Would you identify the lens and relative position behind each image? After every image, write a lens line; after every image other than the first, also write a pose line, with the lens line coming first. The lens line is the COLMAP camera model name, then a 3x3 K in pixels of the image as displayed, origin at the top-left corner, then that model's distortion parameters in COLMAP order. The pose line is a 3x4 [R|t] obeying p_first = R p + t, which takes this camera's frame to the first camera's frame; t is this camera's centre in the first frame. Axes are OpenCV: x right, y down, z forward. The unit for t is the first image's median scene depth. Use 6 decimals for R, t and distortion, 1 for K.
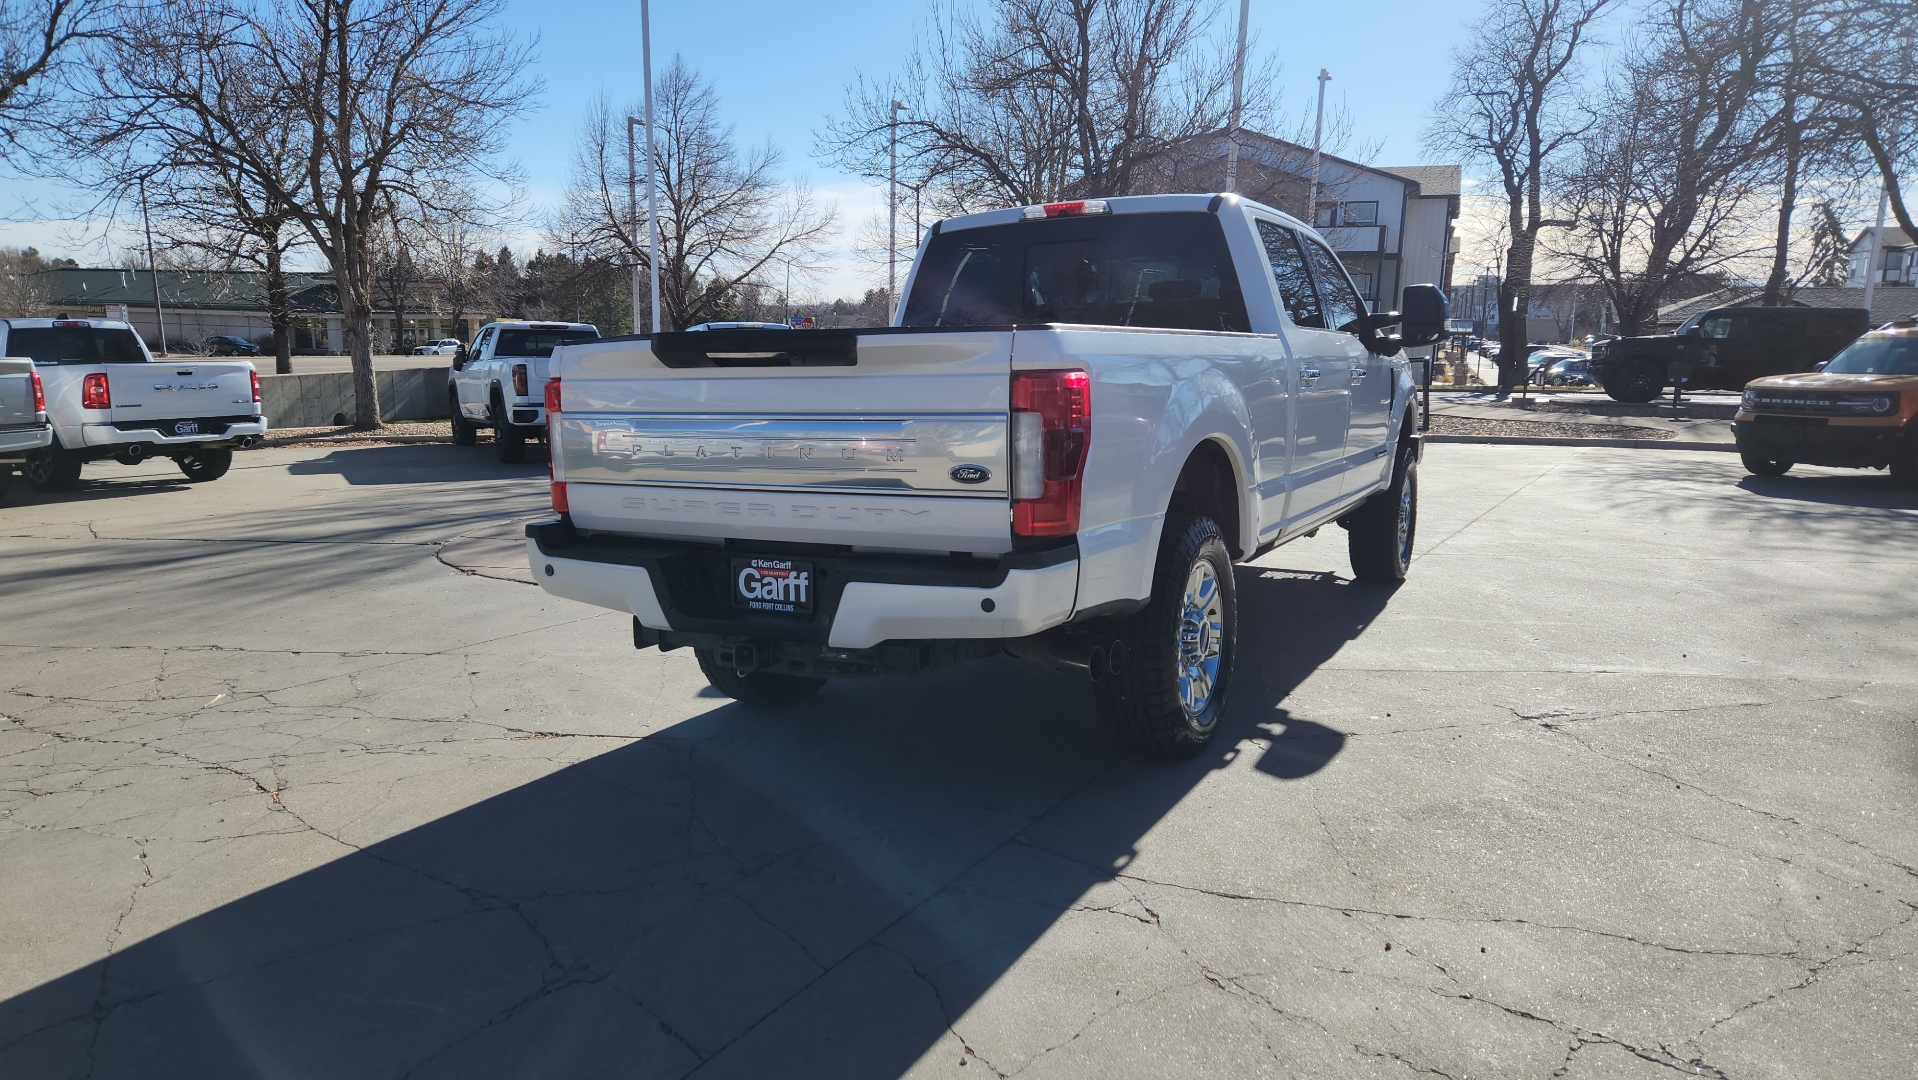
lens RADIAL K [[1276.7, 0, 911.9], [0, 1276.7, 555.8], [0, 0, 1]] dist [0.067300, -0.043863]
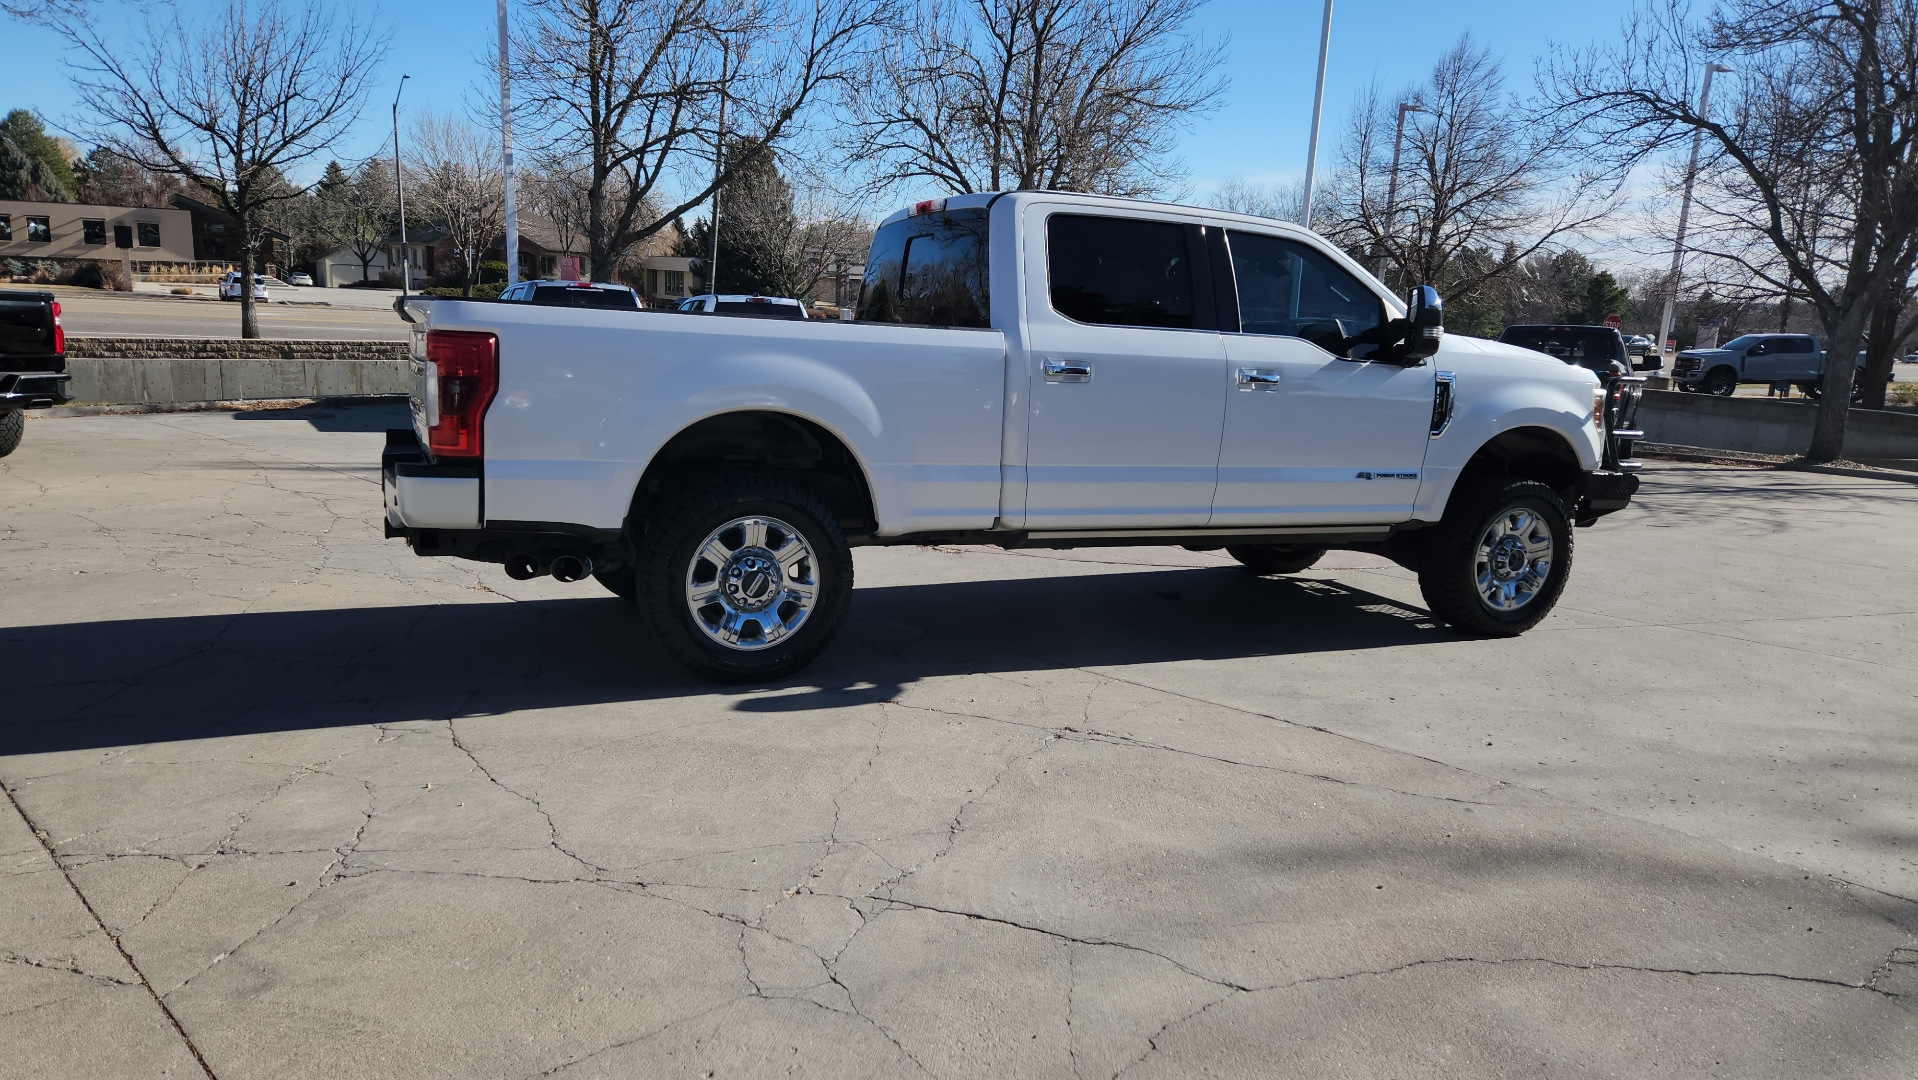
lens RADIAL K [[1276.7, 0, 929.3], [0, 1276.7, 552.7], [0, 0, 1]] dist [0.067300, -0.043863]
pose [[0.799894, 0.145470, -0.582243, 0.330840], [-0.143196, 0.988419, 0.050225, -0.014210], [0.582807, 0.043200, 0.811462, 0.053283]]
